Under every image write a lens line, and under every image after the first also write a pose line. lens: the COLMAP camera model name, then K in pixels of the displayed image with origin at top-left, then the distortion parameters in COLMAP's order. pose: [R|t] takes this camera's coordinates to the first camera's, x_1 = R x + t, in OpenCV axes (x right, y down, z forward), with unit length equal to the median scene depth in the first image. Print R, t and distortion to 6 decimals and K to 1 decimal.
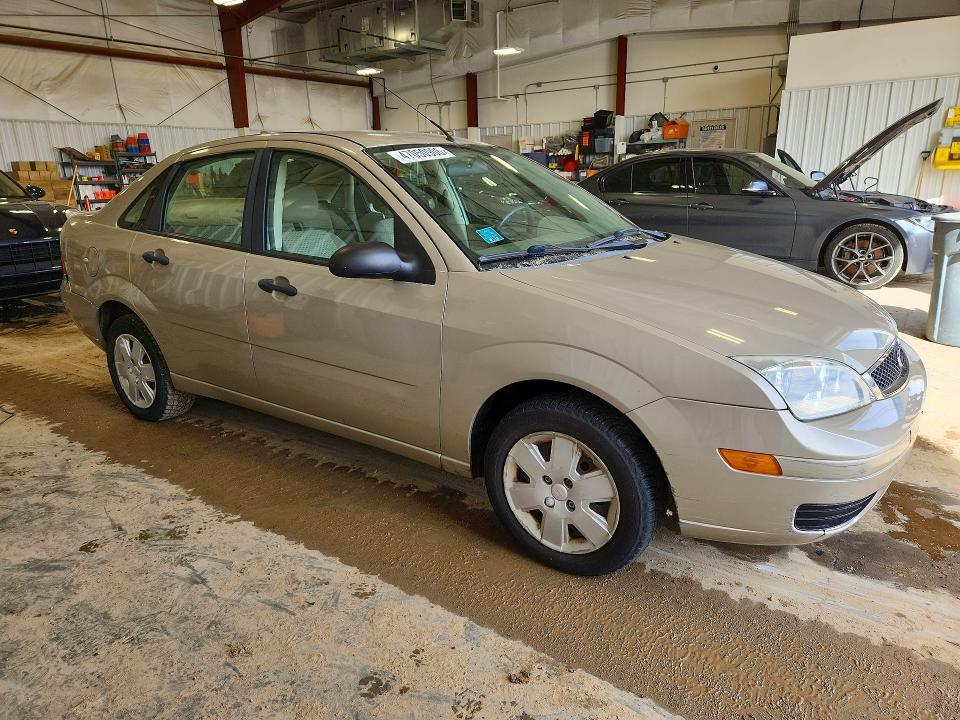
lens RADIAL K [[687.2, 0, 486.1], [0, 687.2, 367.7], [0, 0, 1]] dist [0.032306, -0.007541]
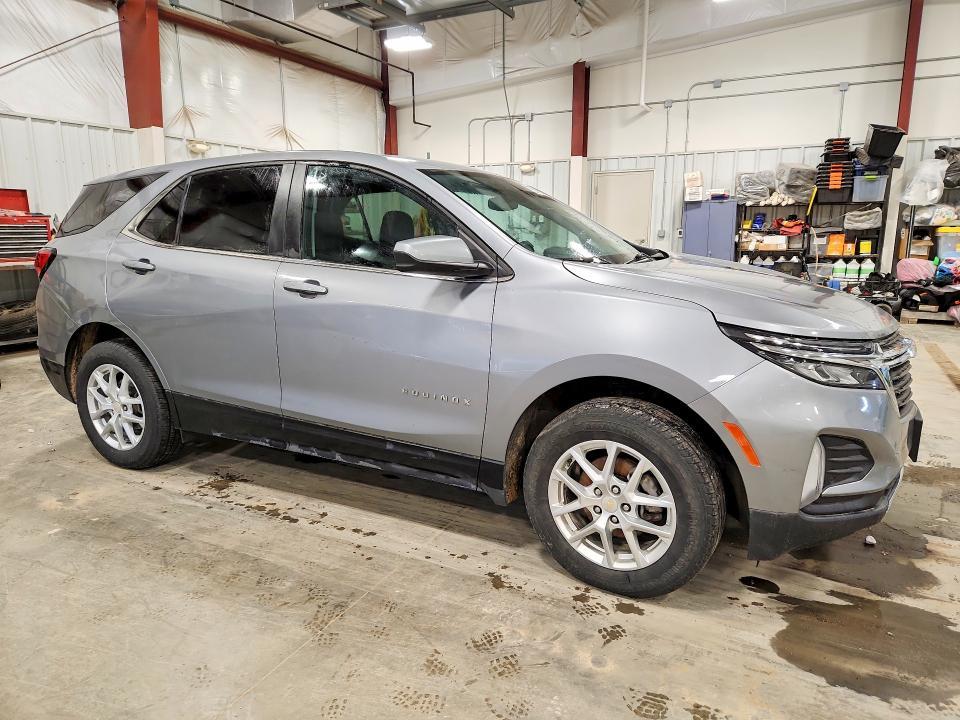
lens RADIAL K [[635.2, 0, 507.2], [0, 635.2, 354.3], [0, 0, 1]] dist [0.037223, -0.028209]
pose [[0.987938, -0.001417, 0.154846, -0.177355], [0.015261, 0.995981, -0.088253, -0.149067], [-0.154099, 0.089551, 0.983989, 0.542161]]
